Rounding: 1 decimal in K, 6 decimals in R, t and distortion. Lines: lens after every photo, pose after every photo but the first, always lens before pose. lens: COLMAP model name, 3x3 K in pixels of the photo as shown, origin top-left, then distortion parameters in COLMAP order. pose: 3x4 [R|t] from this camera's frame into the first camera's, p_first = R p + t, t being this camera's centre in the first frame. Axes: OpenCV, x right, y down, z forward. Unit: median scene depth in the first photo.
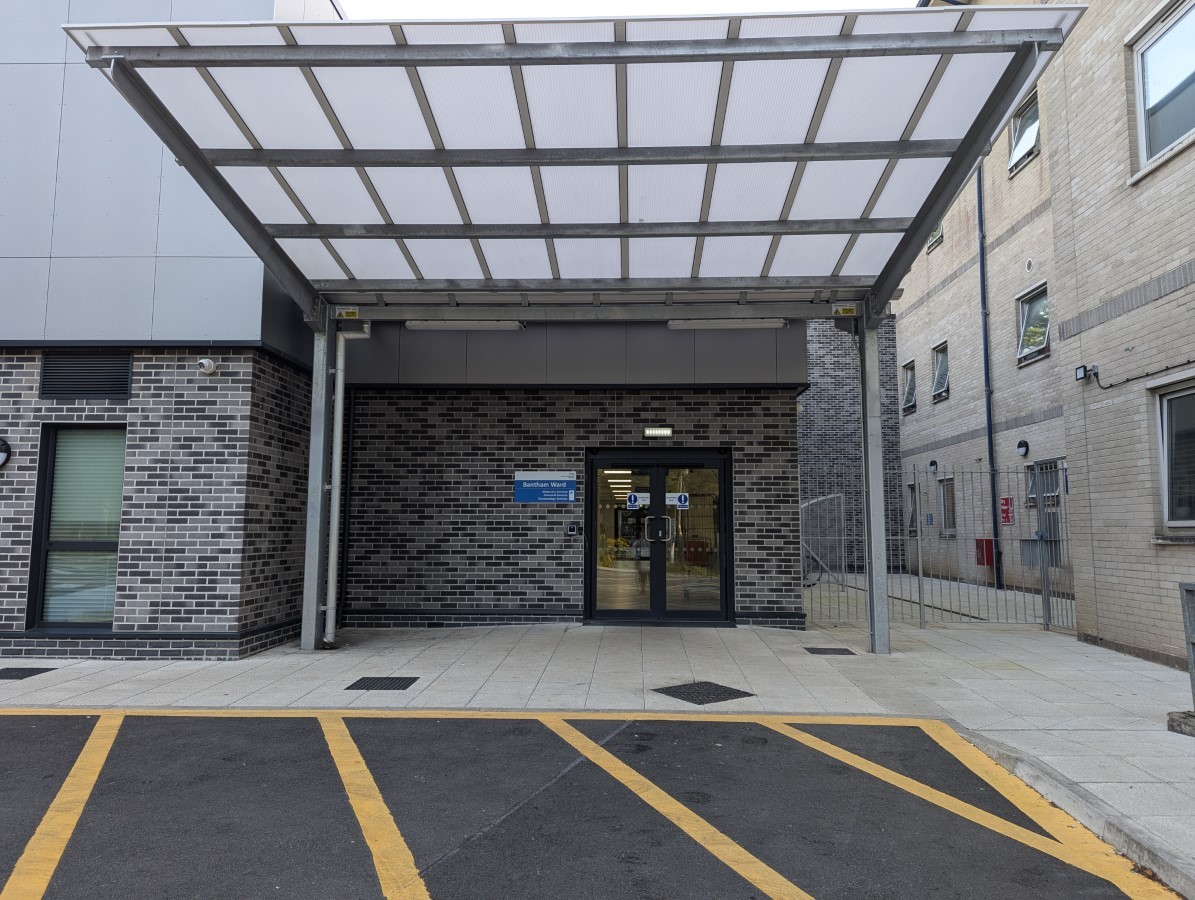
lens RADIAL K [[831.8, 0, 594.3], [0, 831.8, 441.3], [0, 0, 1]] dist [0.053965, -0.025304]
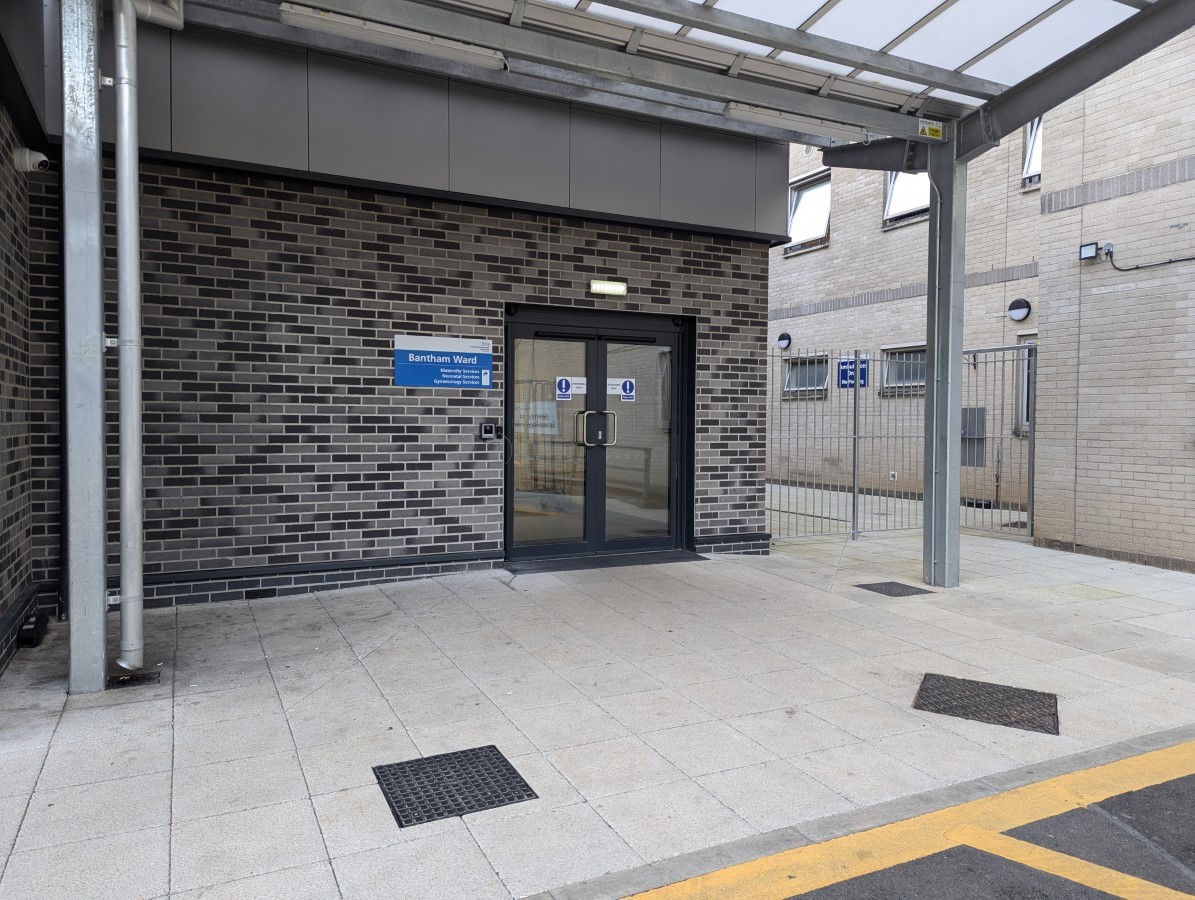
lens RADIAL K [[831.8, 0, 600.3], [0, 831.8, 453.0], [0, 0, 1]] dist [0.053965, -0.025304]
pose [[0.872966, -0.017416, 0.487470, -0.264556], [-0.054496, 0.989624, 0.132949, 0.032679], [-0.484728, -0.142625, 0.862958, 0.393911]]
